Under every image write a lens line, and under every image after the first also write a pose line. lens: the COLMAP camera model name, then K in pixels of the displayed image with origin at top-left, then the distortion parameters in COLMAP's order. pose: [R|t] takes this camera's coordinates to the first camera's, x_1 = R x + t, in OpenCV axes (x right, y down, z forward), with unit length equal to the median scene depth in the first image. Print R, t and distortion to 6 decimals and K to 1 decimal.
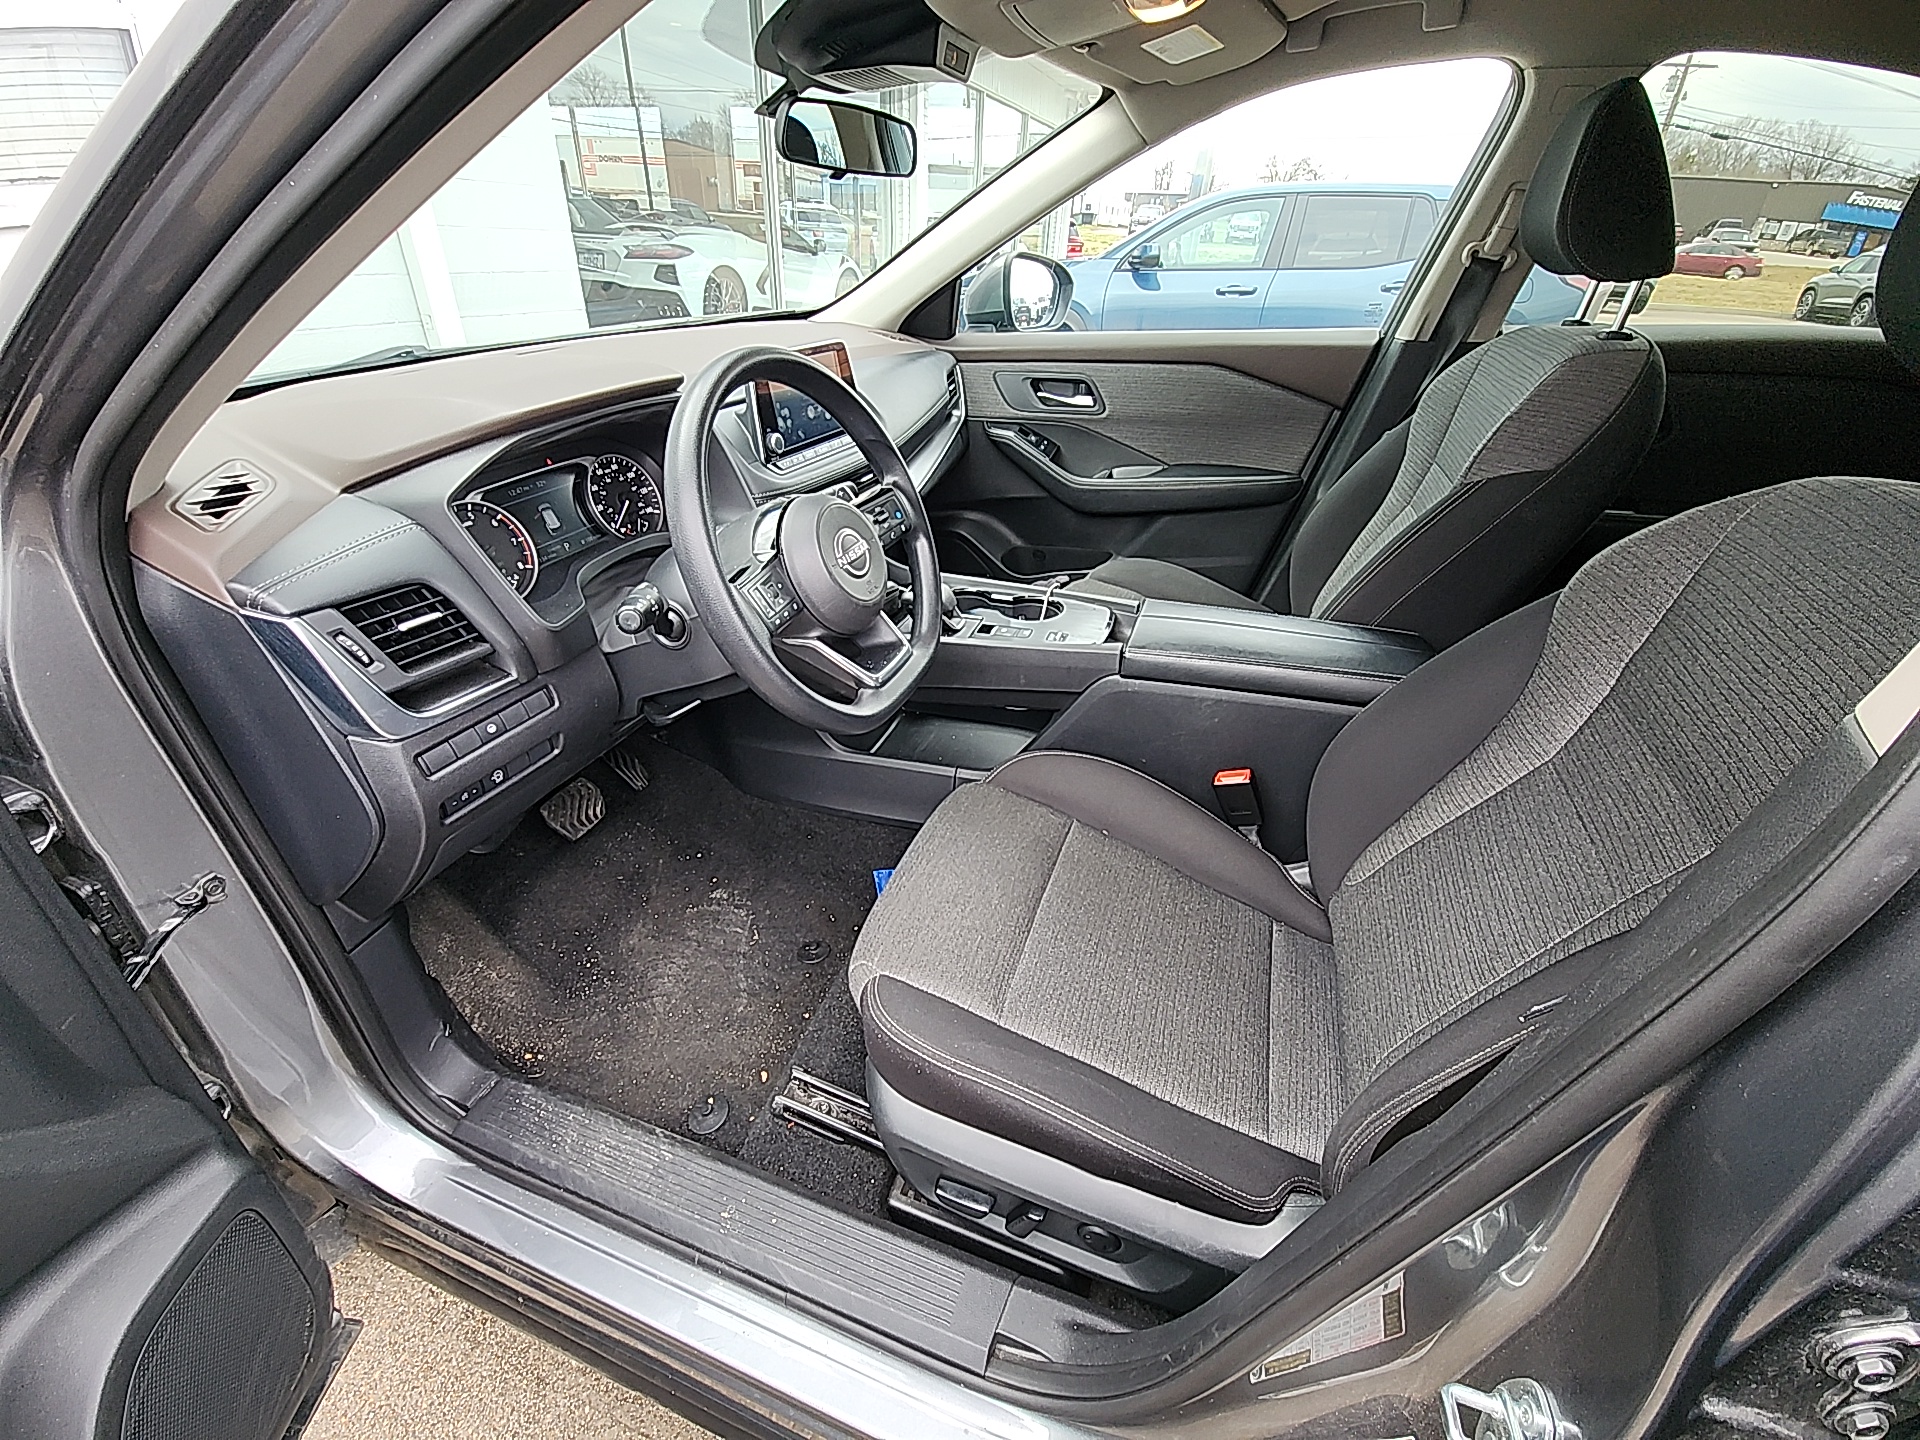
lens RADIAL K [[760.2, 0, 960.0], [0, 760.2, 720.0], [0, 0, 1]] dist [0.008864, -0.014063]
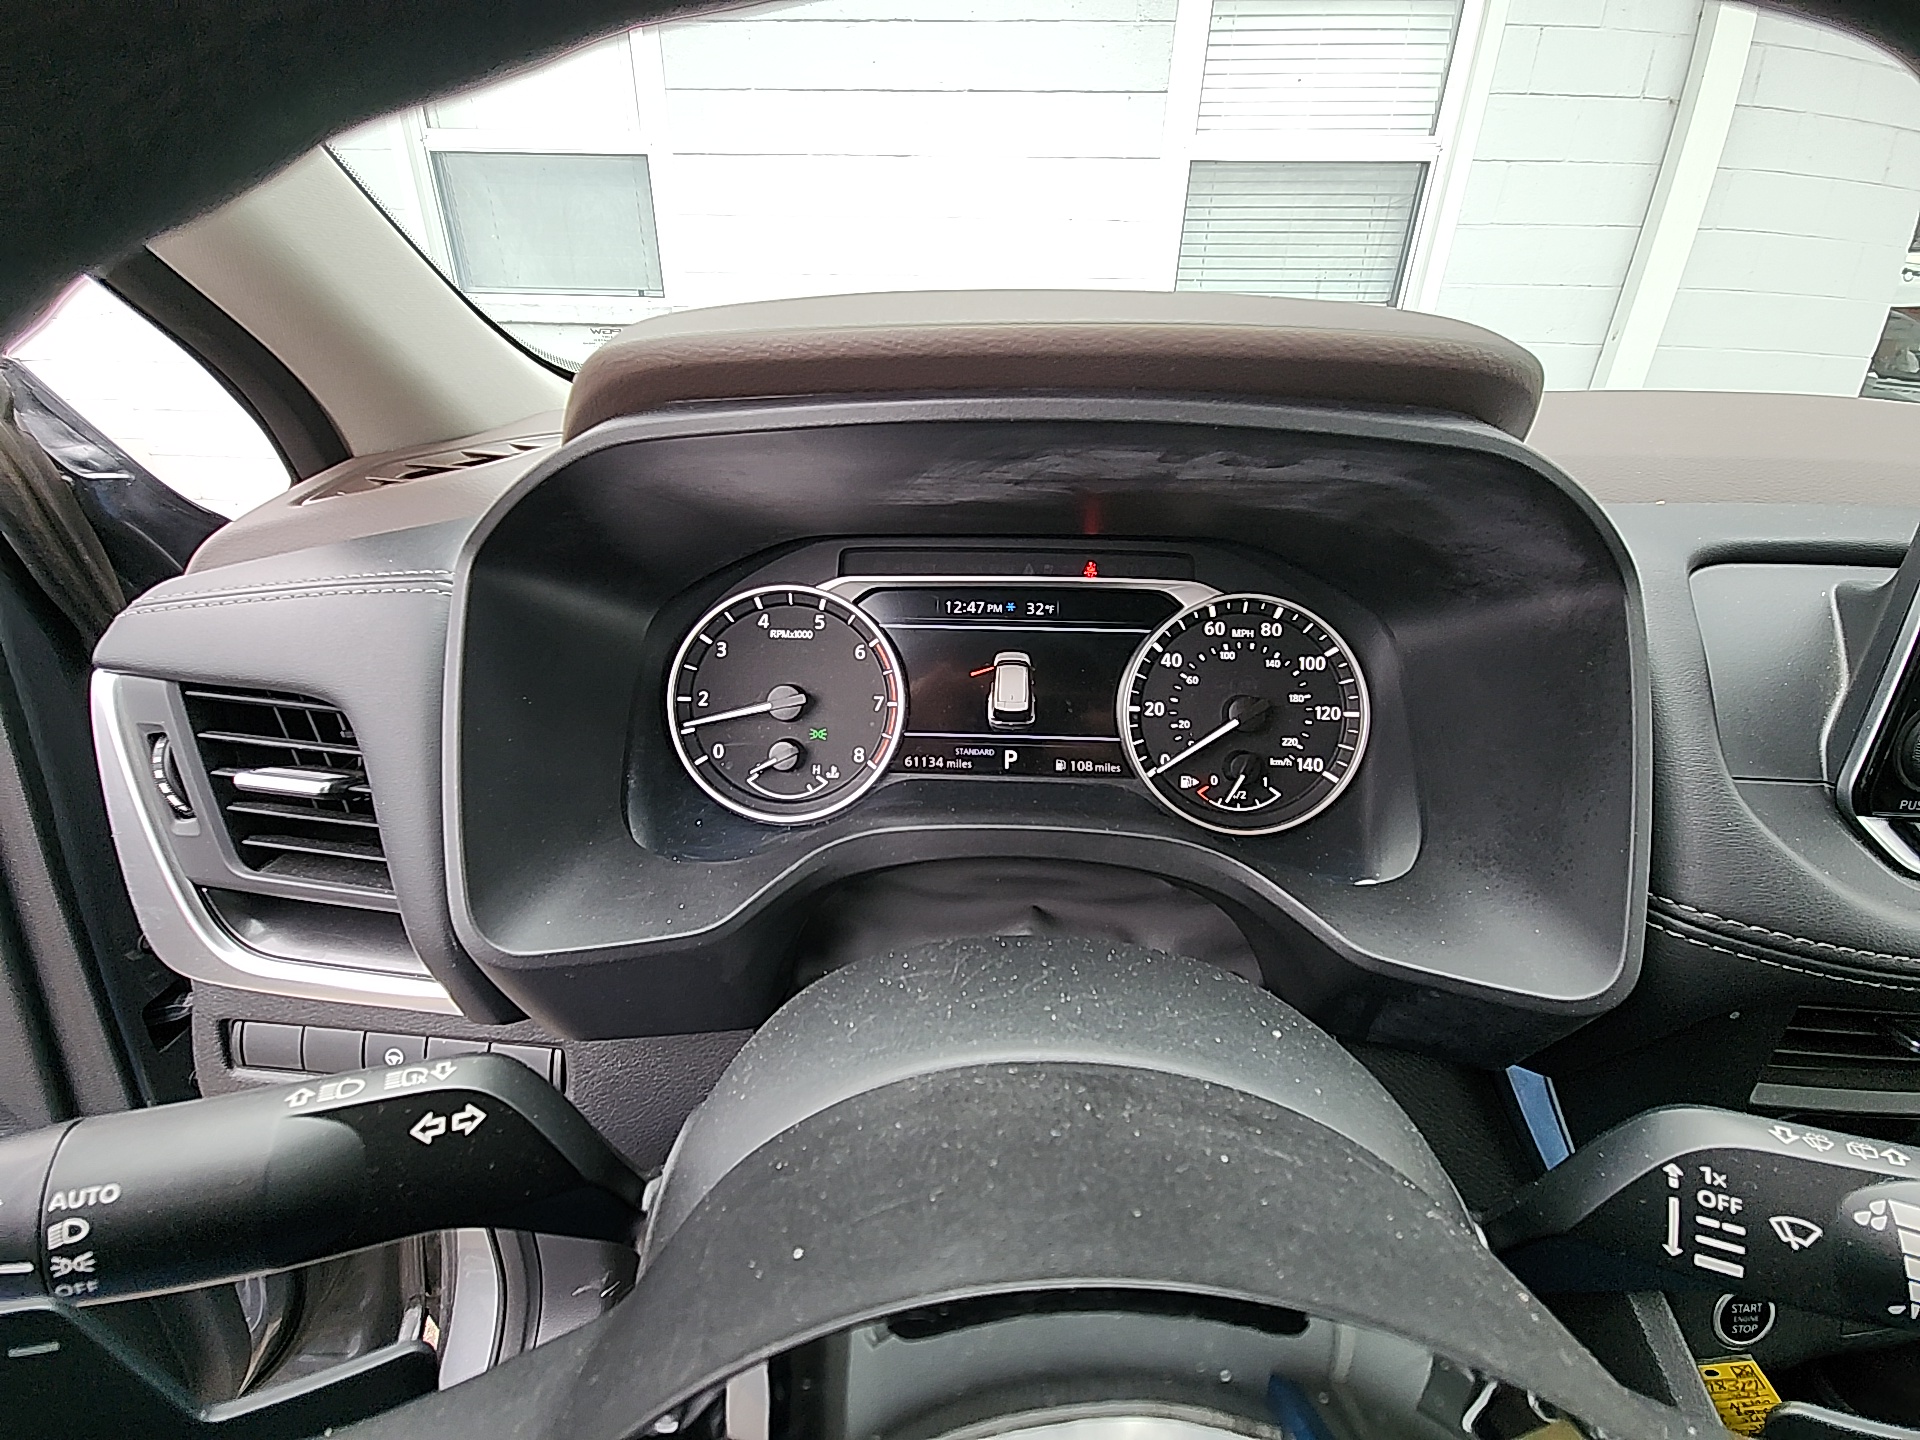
lens RADIAL K [[760.2, 0, 960.0], [0, 760.2, 720.0], [0, 0, 1]] dist [0.008864, -0.014063]
pose [[0.273992, 0.372119, -0.886824, -0.211646], [-0.509954, 0.838020, 0.194086, -0.403695], [0.815399, 0.399062, 0.419374, 1.028464]]
